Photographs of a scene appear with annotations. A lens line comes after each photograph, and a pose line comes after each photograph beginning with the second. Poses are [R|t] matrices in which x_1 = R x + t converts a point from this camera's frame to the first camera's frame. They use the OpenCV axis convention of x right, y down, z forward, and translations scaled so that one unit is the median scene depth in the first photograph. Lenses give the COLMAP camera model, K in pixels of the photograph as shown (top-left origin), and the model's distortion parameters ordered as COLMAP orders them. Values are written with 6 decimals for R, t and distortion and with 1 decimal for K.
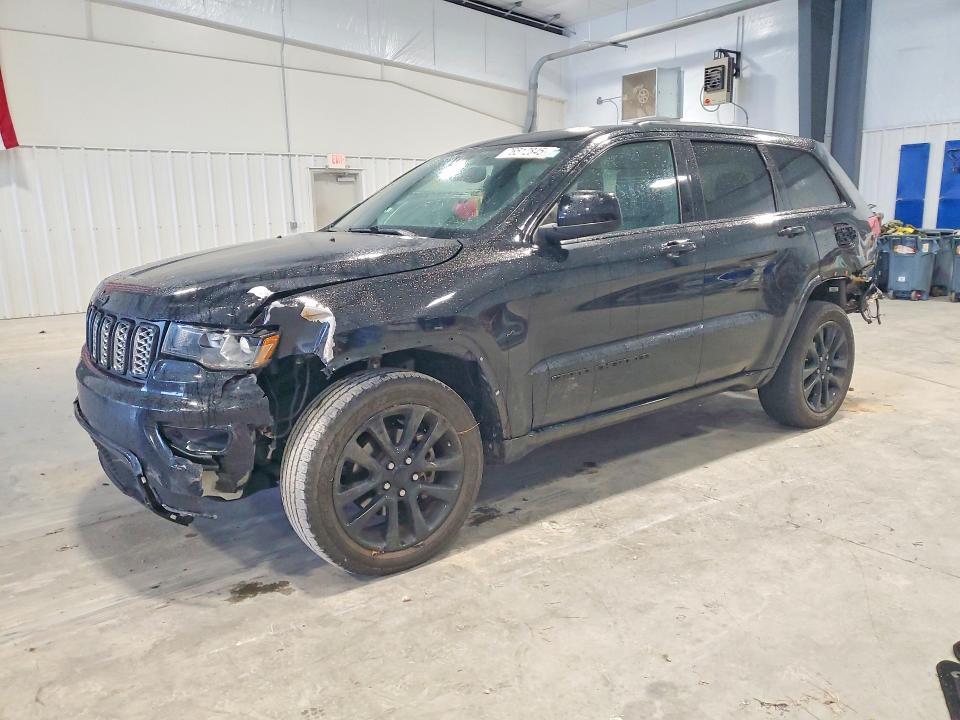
lens RADIAL K [[751.0, 0, 472.7], [0, 751.0, 361.4], [0, 0, 1]] dist [0.008130, 0.004517]
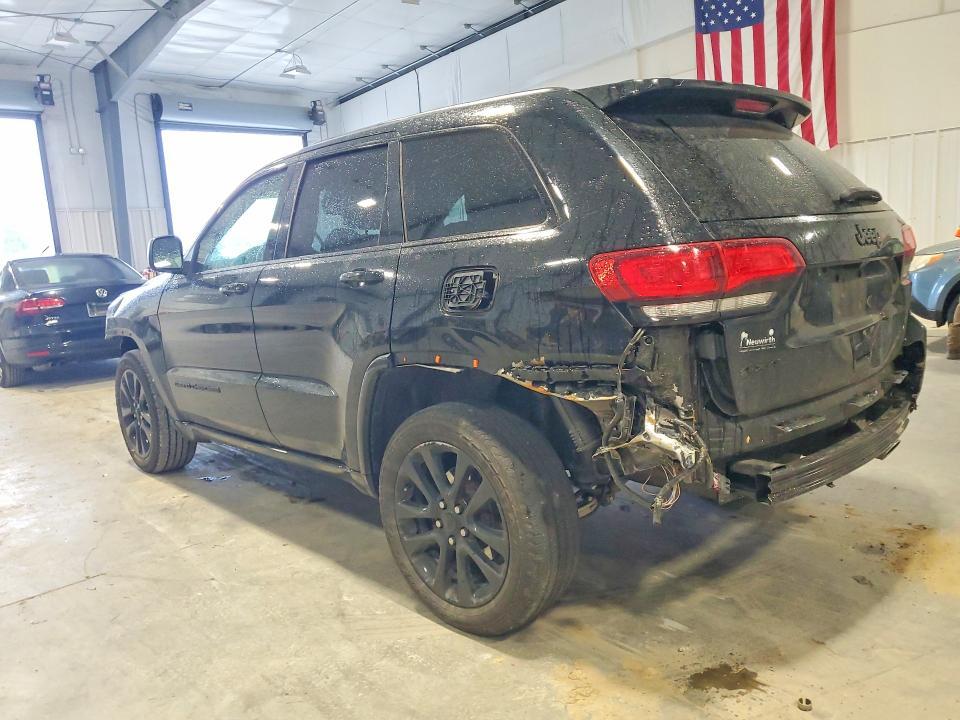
lens RADIAL K [[751.0, 0, 472.7], [0, 751.0, 361.4], [0, 0, 1]] dist [0.008130, 0.004517]
pose [[0.089859, 0.157196, -0.983471, 1.152061], [-0.128889, 0.980997, 0.145025, -0.215314], [0.987579, 0.113727, 0.108413, 1.118802]]
